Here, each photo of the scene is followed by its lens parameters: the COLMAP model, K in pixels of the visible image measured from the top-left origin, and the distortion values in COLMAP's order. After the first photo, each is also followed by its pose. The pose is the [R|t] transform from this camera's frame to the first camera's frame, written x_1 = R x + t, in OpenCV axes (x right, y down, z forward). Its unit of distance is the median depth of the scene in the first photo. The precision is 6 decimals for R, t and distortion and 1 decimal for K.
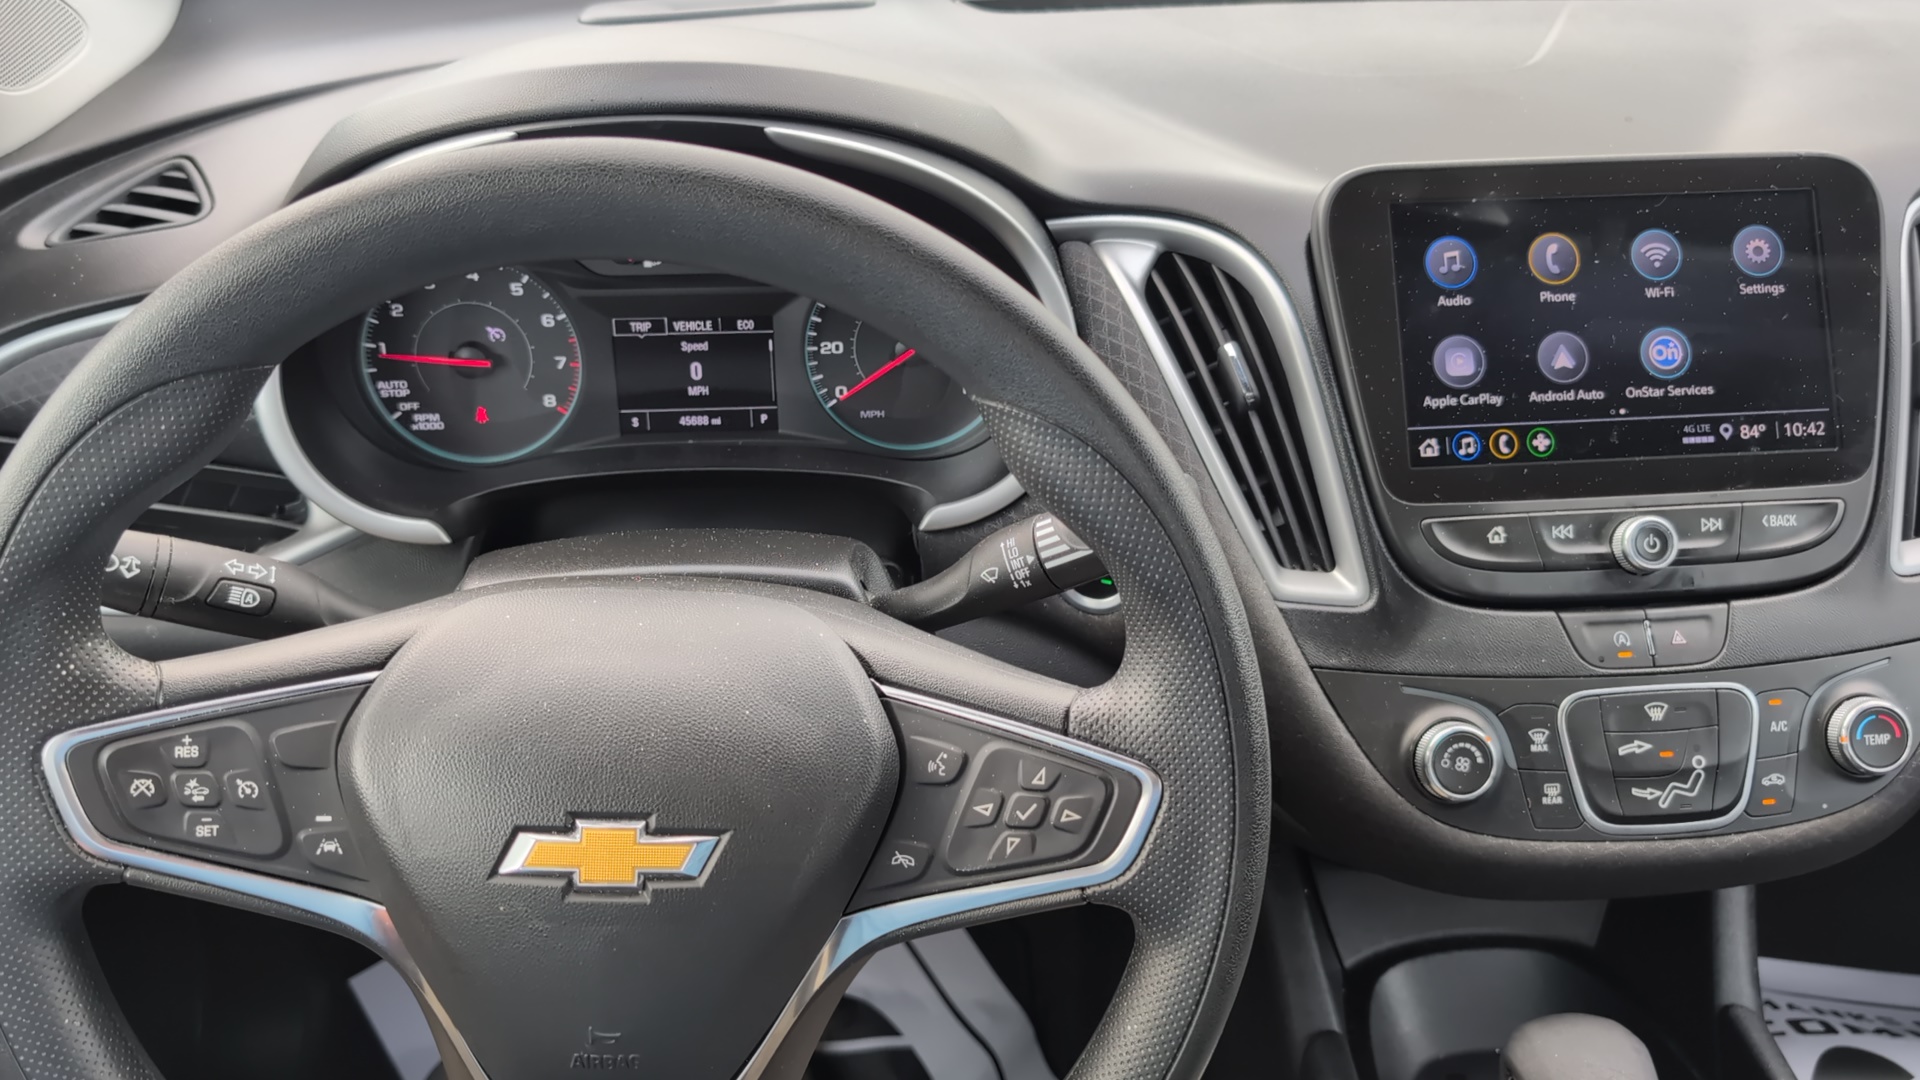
lens RADIAL K [[1595.9, 0, 960.0], [0, 1595.9, 540.0], [0, 0, 1]] dist [-0.008198, 0.000759]
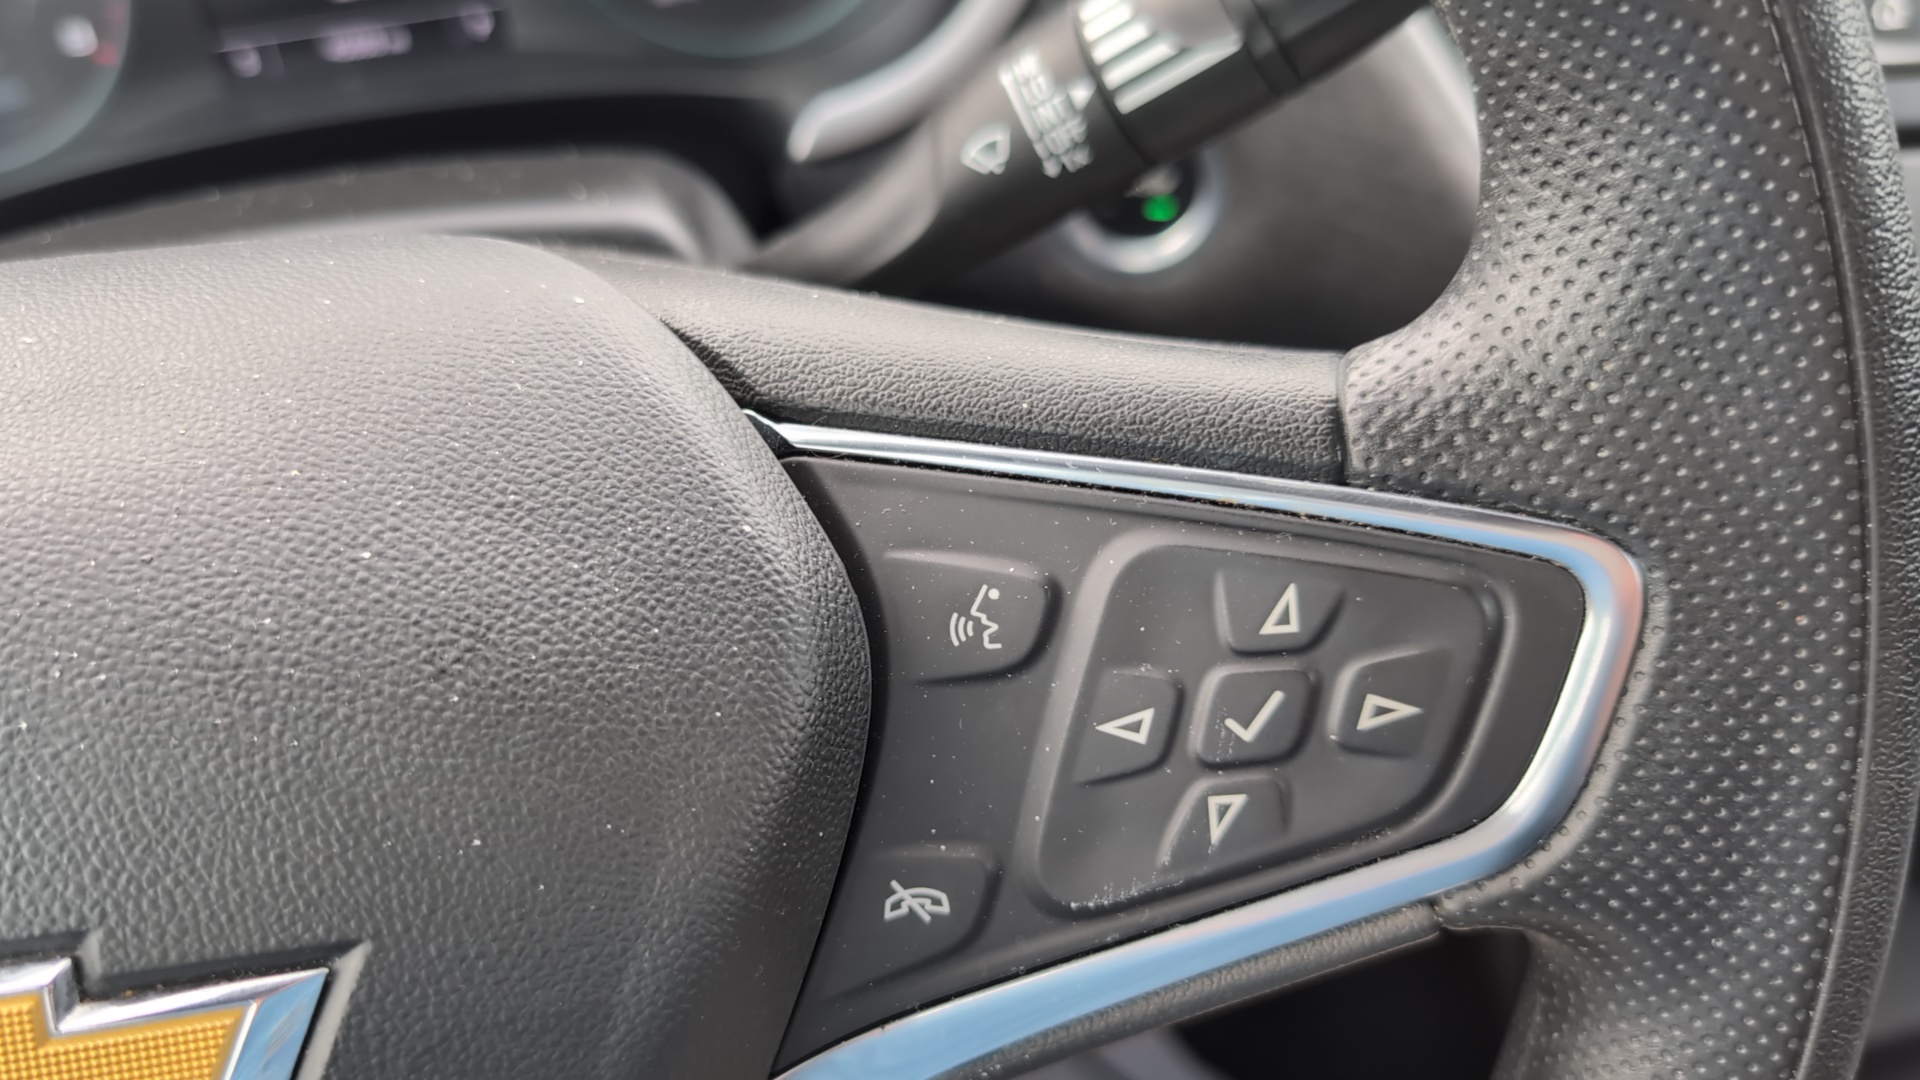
lens RADIAL K [[1595.9, 0, 960.0], [0, 1595.9, 540.0], [0, 0, 1]] dist [-0.008198, 0.000759]
pose [[0.986875, -0.147055, 0.066724, -0.028176], [0.137476, 0.981856, 0.130614, 0.058448], [-0.084721, -0.119727, 0.989185, 0.494511]]
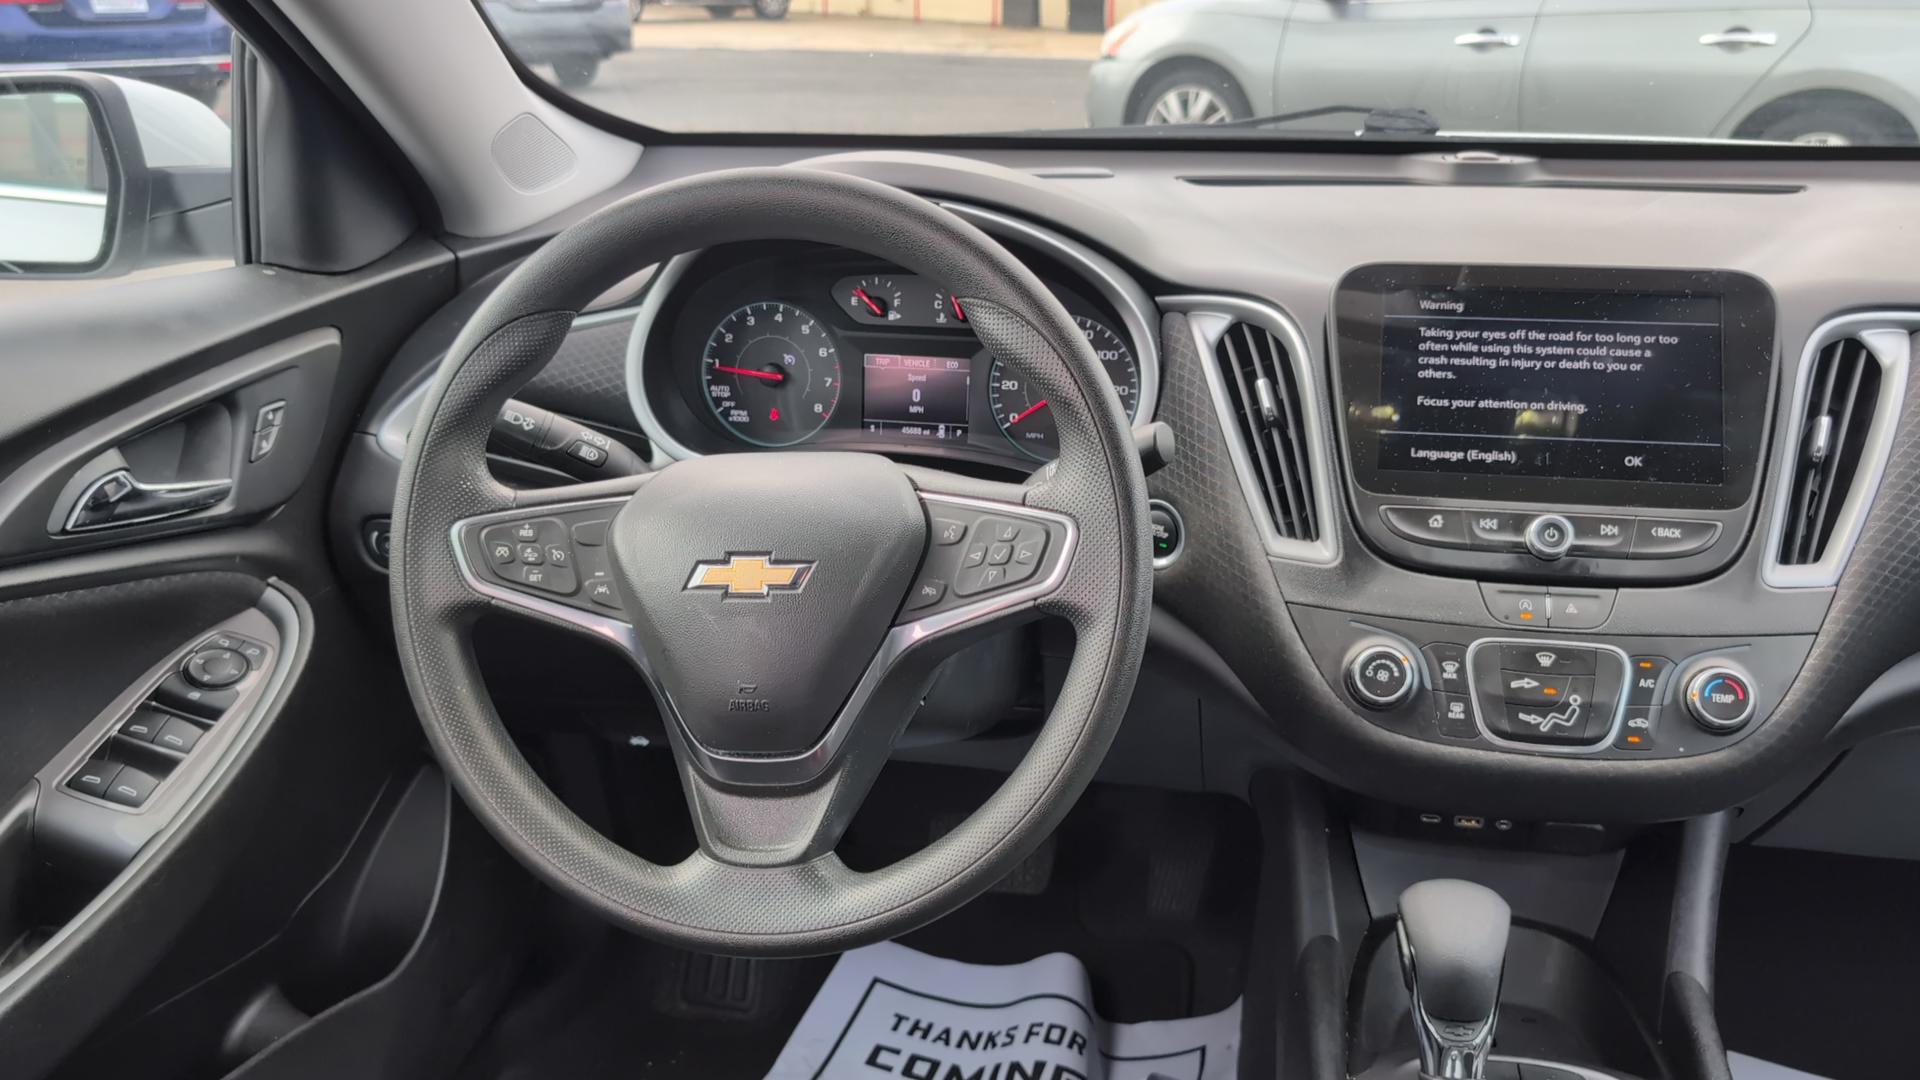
lens RADIAL K [[1593.7, 0, 960.0], [0, 1593.7, 540.0], [0, 0, 1]] dist [-0.016010, -0.006909]
pose [[0.959148, 0.088629, -0.268664, 0.317668], [-0.131529, 0.980484, -0.146118, 0.267798], [0.250471, 0.175486, 0.952087, -0.395225]]
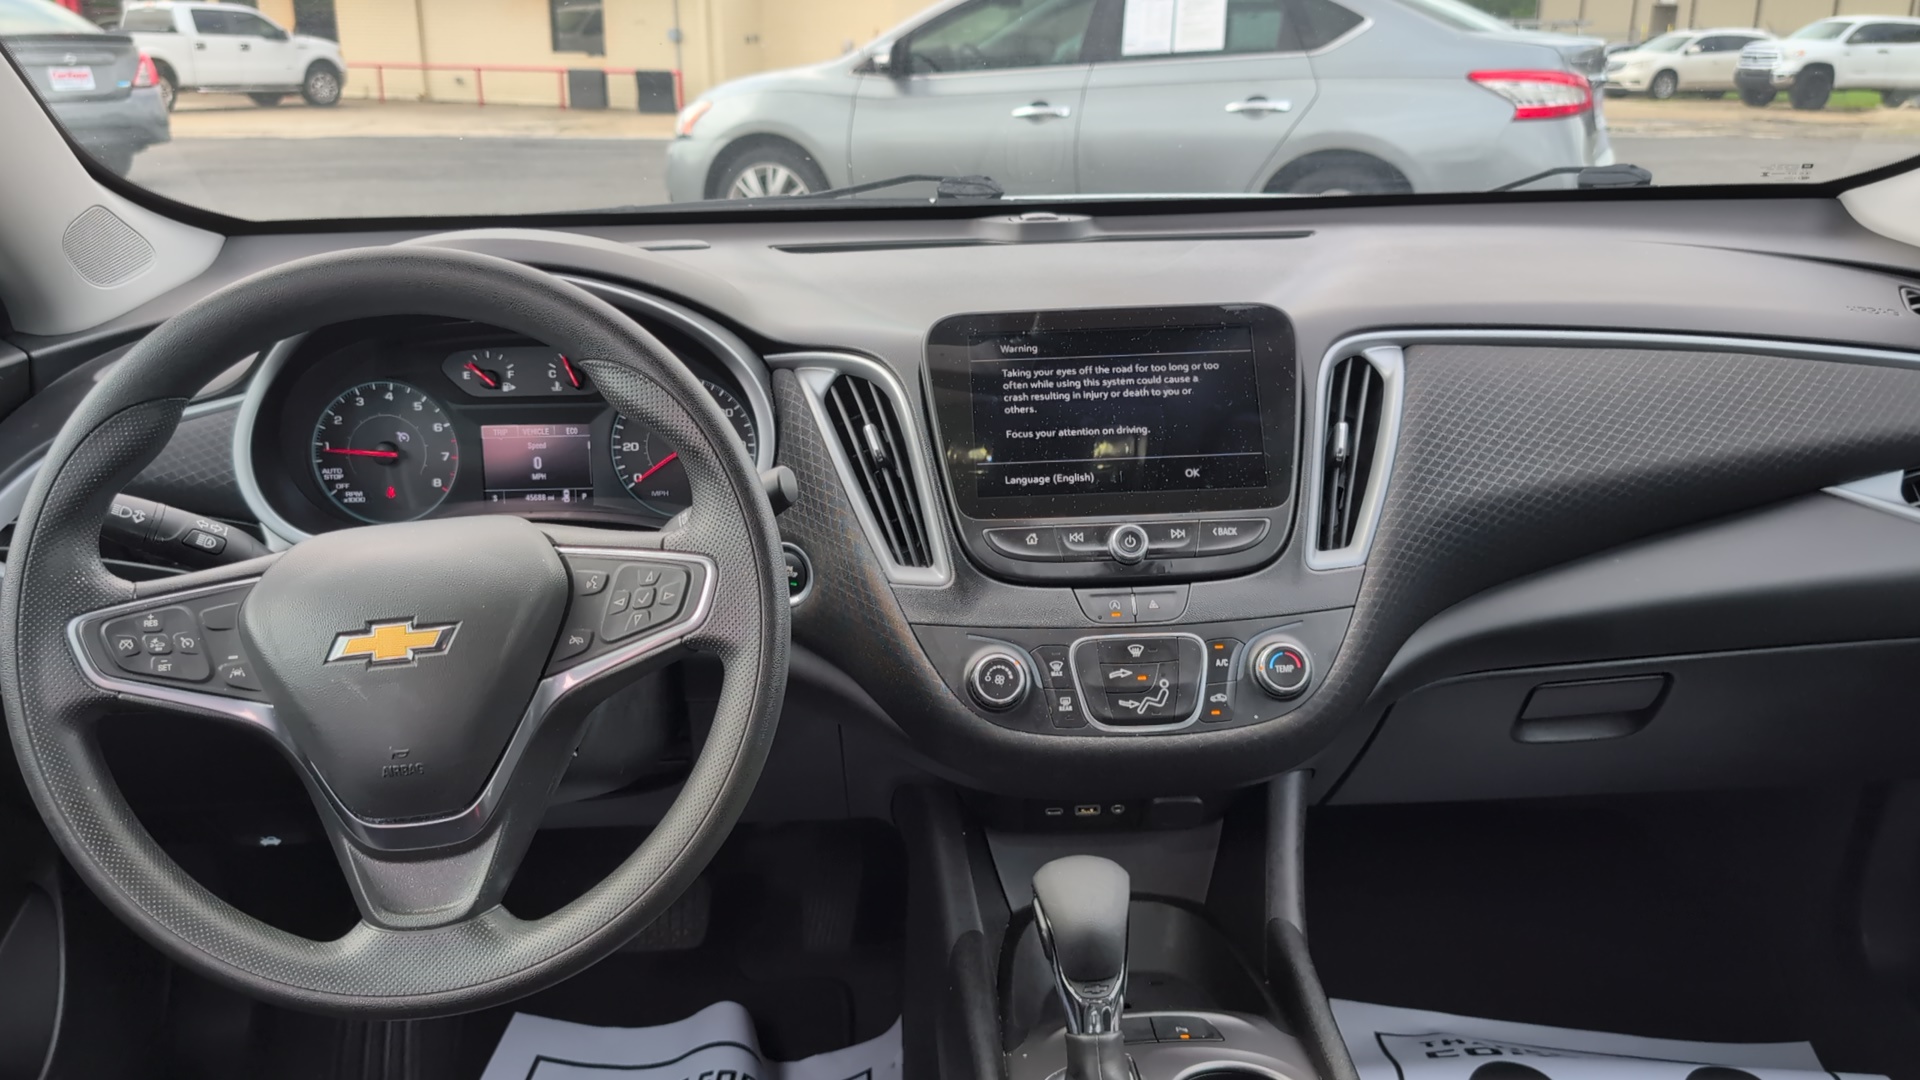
lens RADIAL K [[1572.4, 0, 960.0], [0, 1572.4, 540.0], [0, 0, 1]] dist [0.112414, -0.320947]
pose [[0.999475, -0.005128, -0.031986, 0.320062], [-0.001563, 0.978604, -0.205746, 0.312322], [0.032356, 0.205688, 0.978082, -0.481564]]
